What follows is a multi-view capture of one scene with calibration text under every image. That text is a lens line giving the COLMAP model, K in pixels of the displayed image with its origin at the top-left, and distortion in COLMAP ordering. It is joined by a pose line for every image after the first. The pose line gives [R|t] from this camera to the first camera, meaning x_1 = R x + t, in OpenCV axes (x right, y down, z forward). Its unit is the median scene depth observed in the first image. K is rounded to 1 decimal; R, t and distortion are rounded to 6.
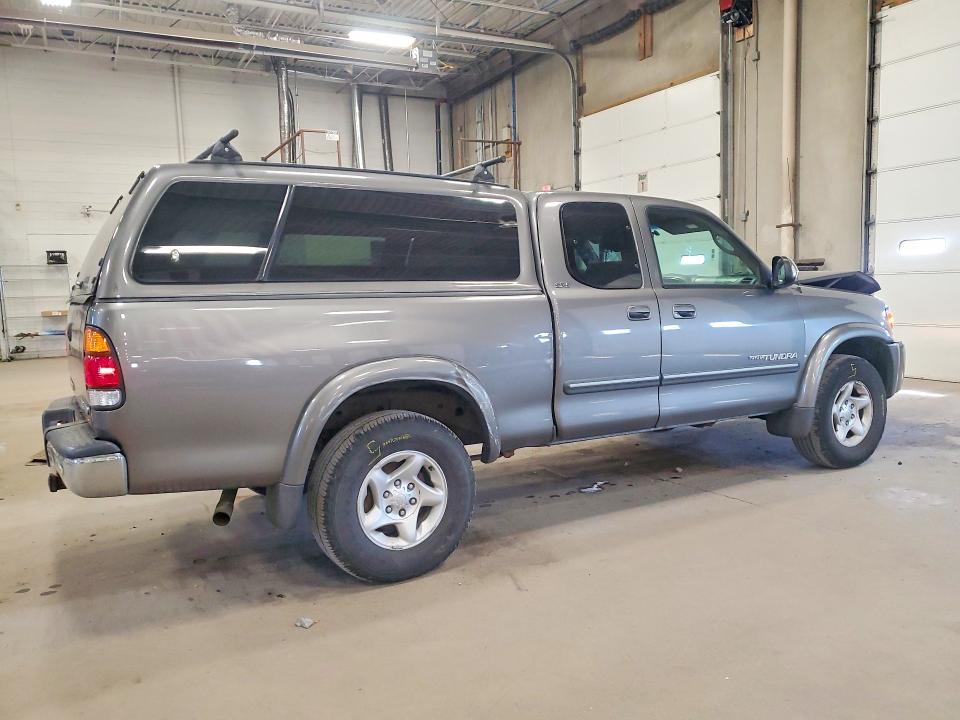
lens RADIAL K [[742.9, 0, 490.0], [0, 742.9, 358.8], [0, 0, 1]] dist [0.026092, -0.009888]
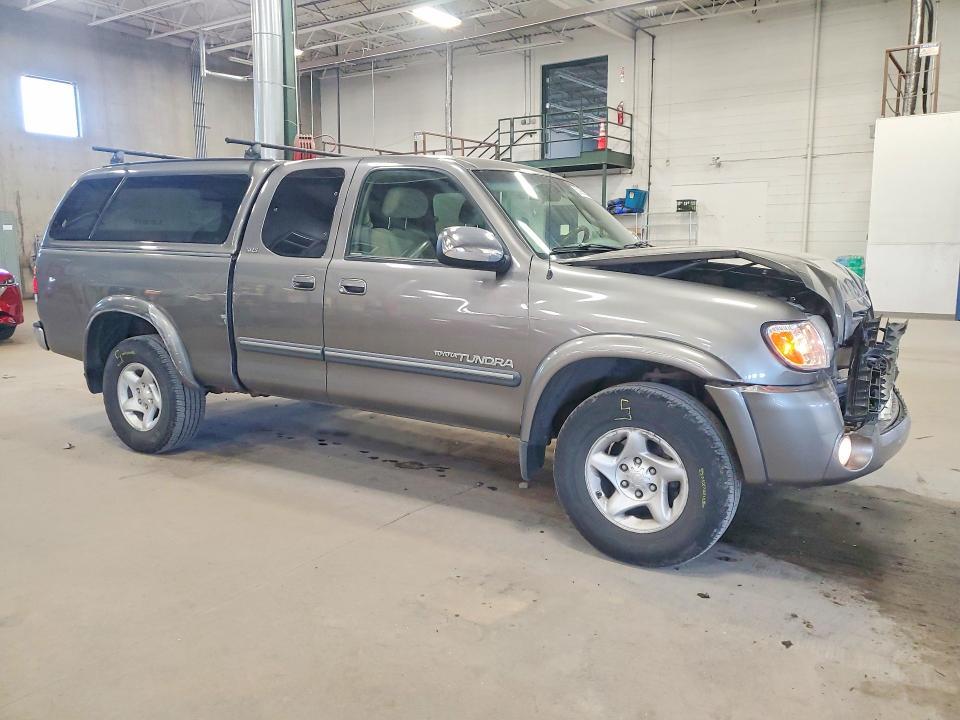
lens RADIAL K [[742.9, 0, 483.0], [0, 742.9, 362.5], [0, 0, 1]] dist [0.026092, -0.009888]
pose [[0.463033, 0.174428, -0.869008, 0.939963], [-0.100821, 0.984446, 0.143879, -0.097879], [0.880588, 0.020993, 0.473417, 0.591802]]
